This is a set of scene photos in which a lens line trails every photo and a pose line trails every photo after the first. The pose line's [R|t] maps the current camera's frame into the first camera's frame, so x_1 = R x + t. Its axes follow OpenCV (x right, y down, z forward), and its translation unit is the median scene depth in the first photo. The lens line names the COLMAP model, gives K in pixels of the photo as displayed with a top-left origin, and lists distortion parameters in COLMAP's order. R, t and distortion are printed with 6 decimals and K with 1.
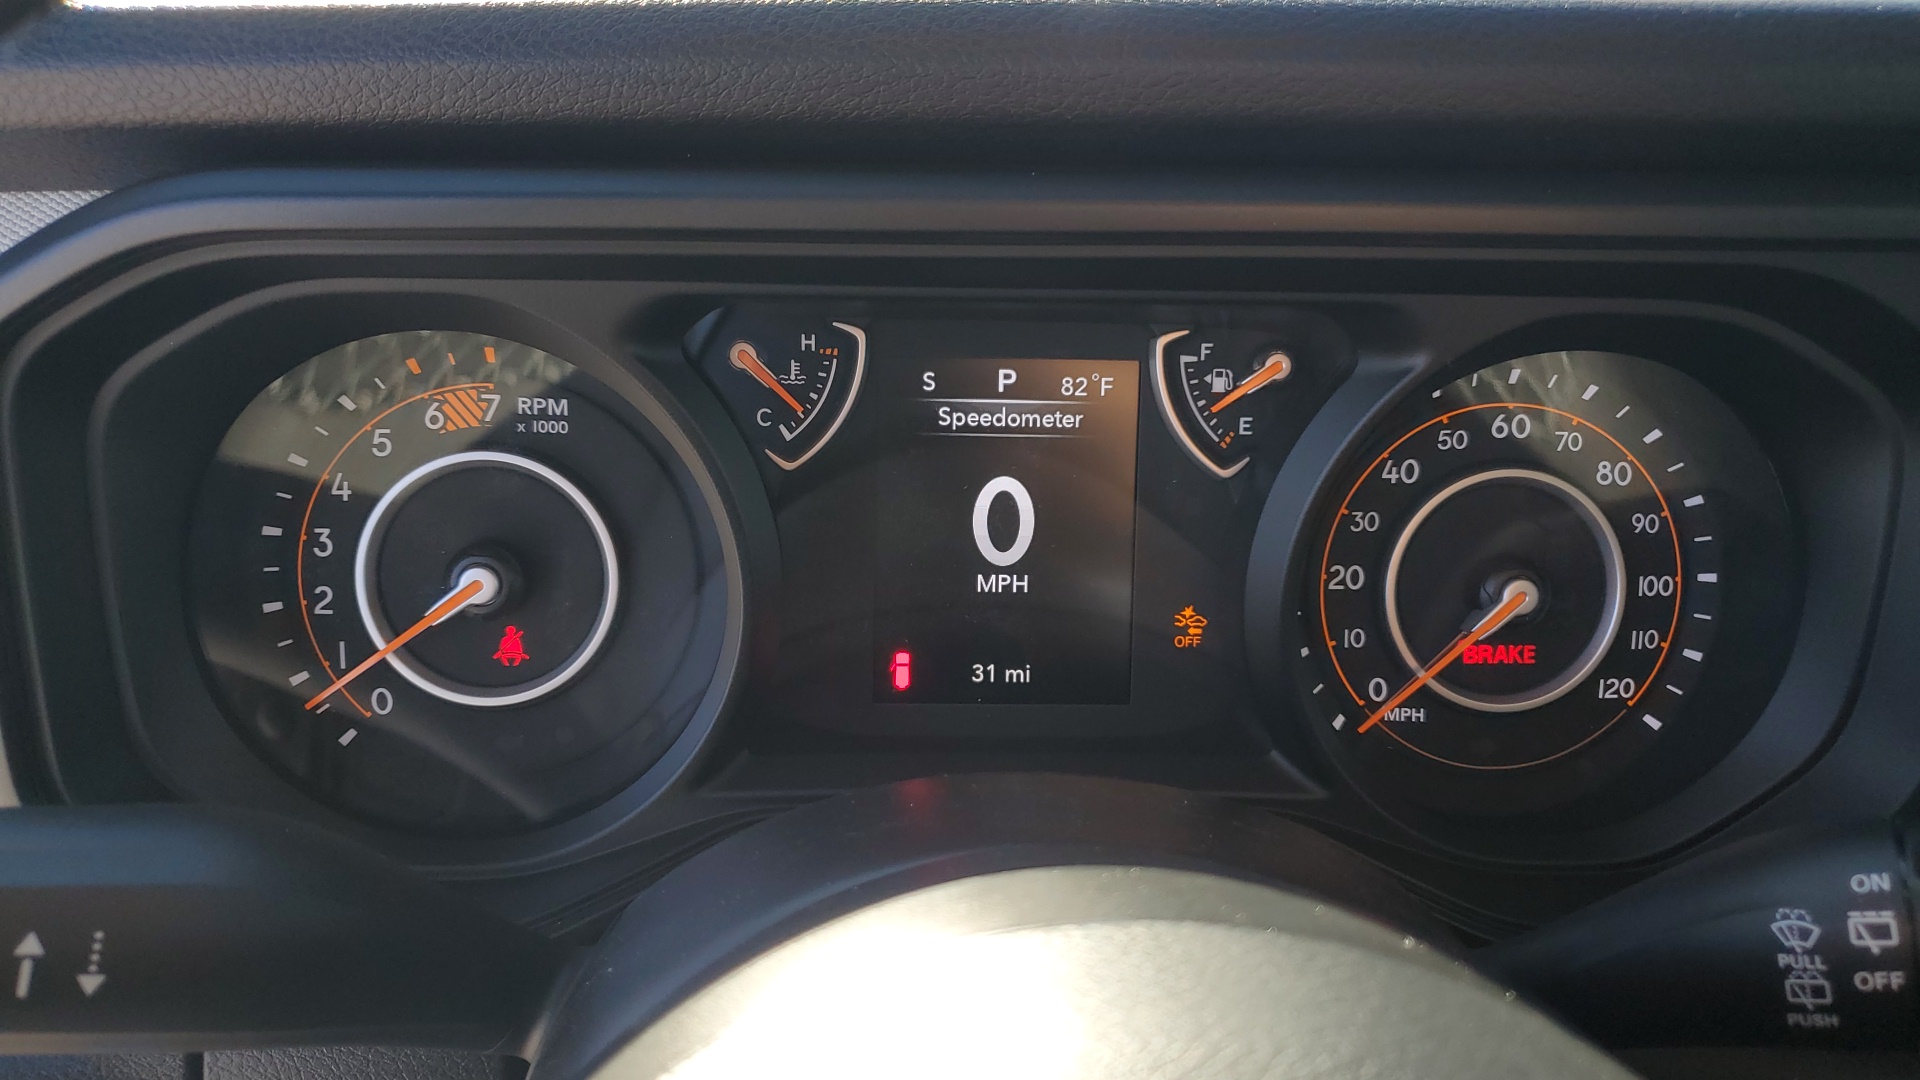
lens RADIAL K [[1524.2, 0, 960.0], [0, 1524.2, 540.0], [0, 0, 1]] dist [0.155171, 0.002954]
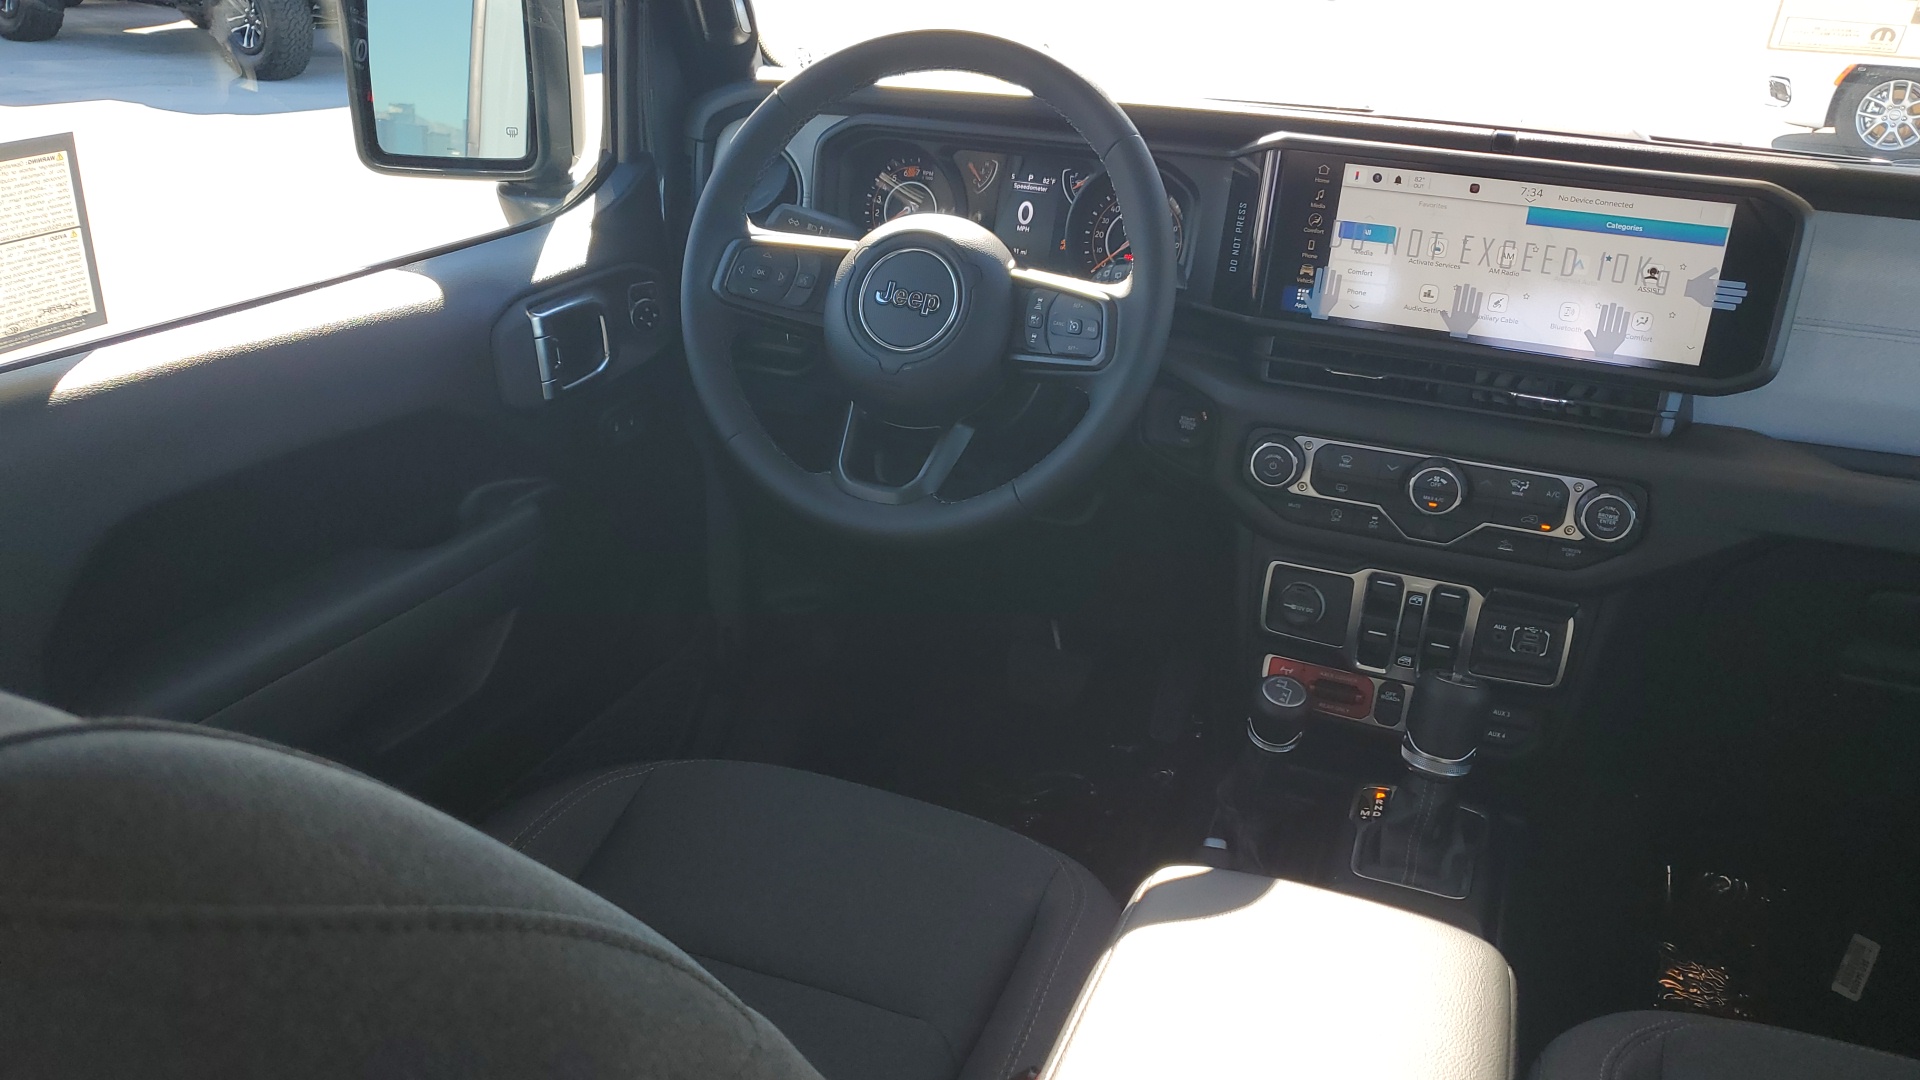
lens RADIAL K [[1562.0, 0, 960.0], [0, 1562.0, 540.0], [0, 0, 1]] dist [0.302893, -0.001651]
pose [[0.901618, 0.174800, -0.395639, 1.745175], [-0.175507, 0.983866, 0.034726, 0.751693], [0.395326, 0.038128, 0.917749, -3.018384]]
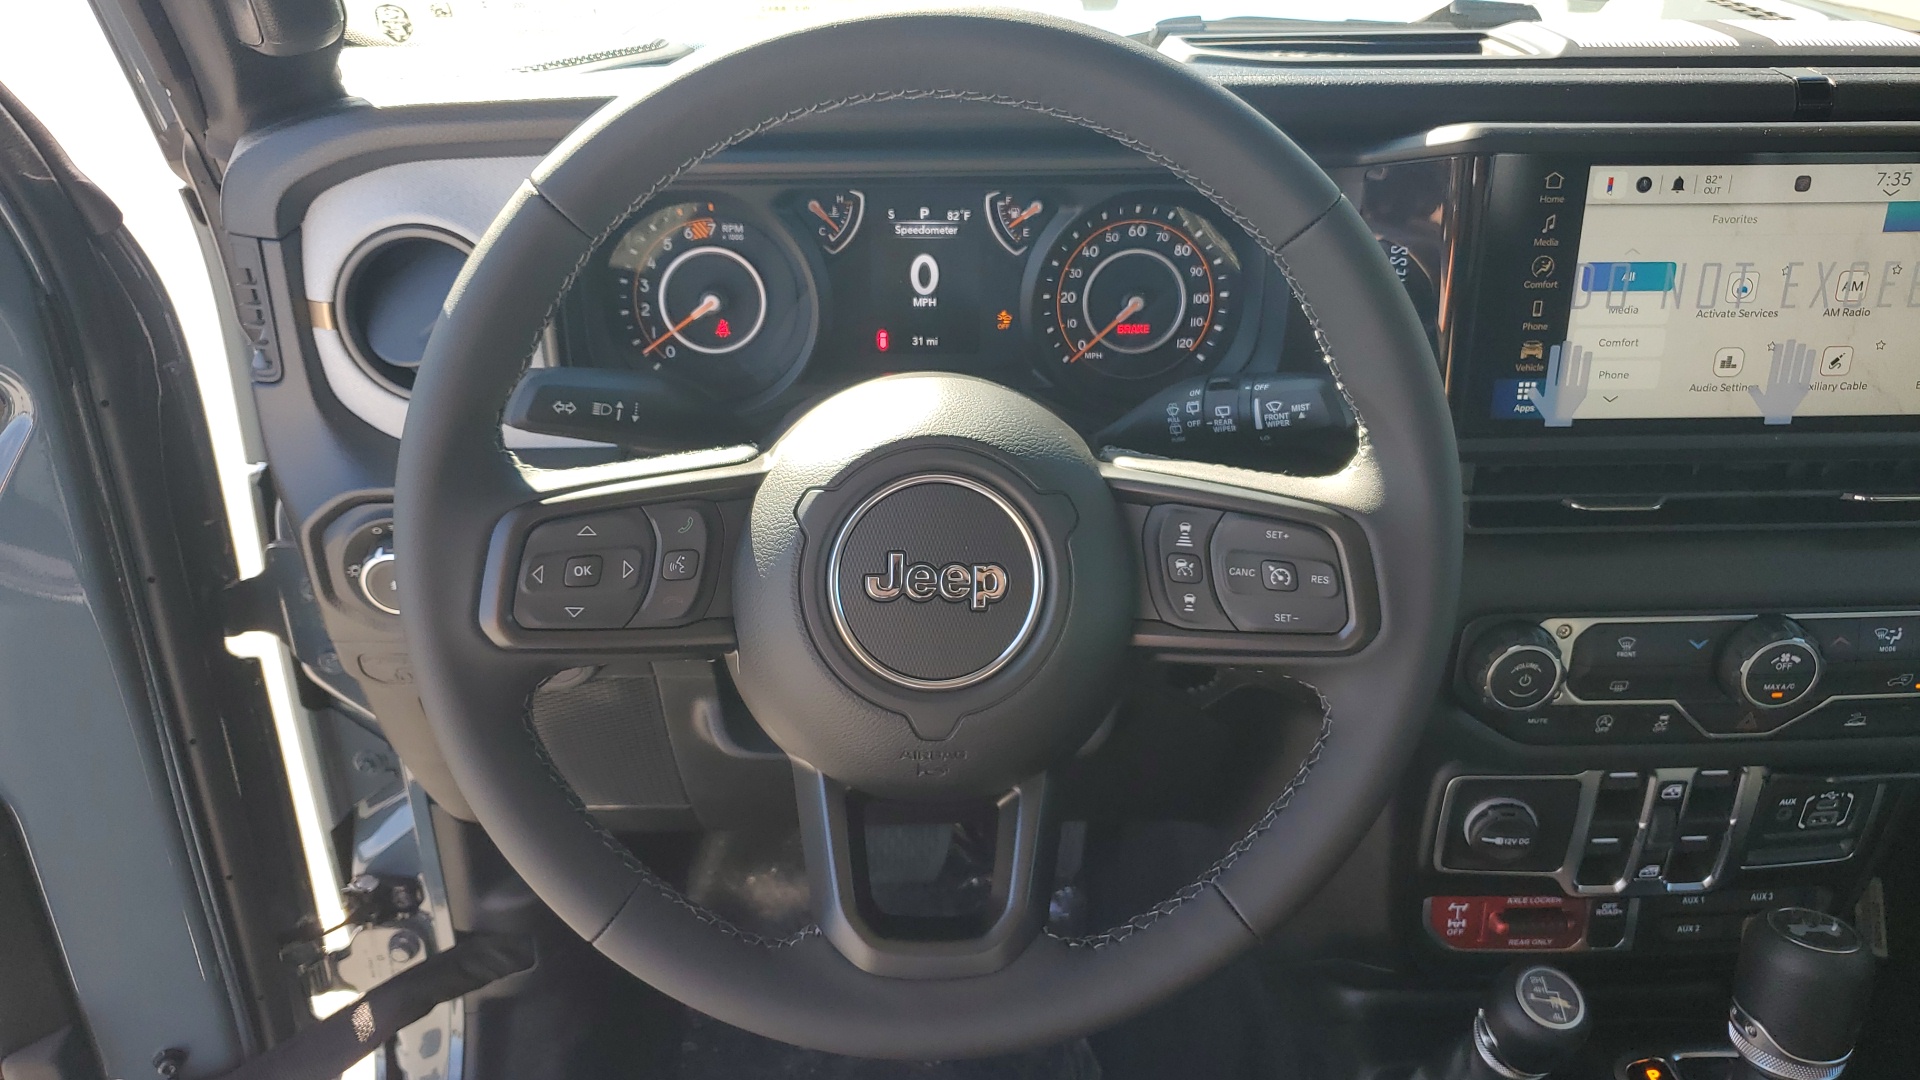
lens RADIAL K [[1524.2, 0, 960.0], [0, 1524.2, 540.0], [0, 0, 1]] dist [0.155171, 0.002954]
pose [[0.999743, -0.008318, -0.021067, 0.131403], [0.011625, 0.986709, 0.162083, 0.008933], [0.019439, -0.162287, 0.986552, -1.416419]]
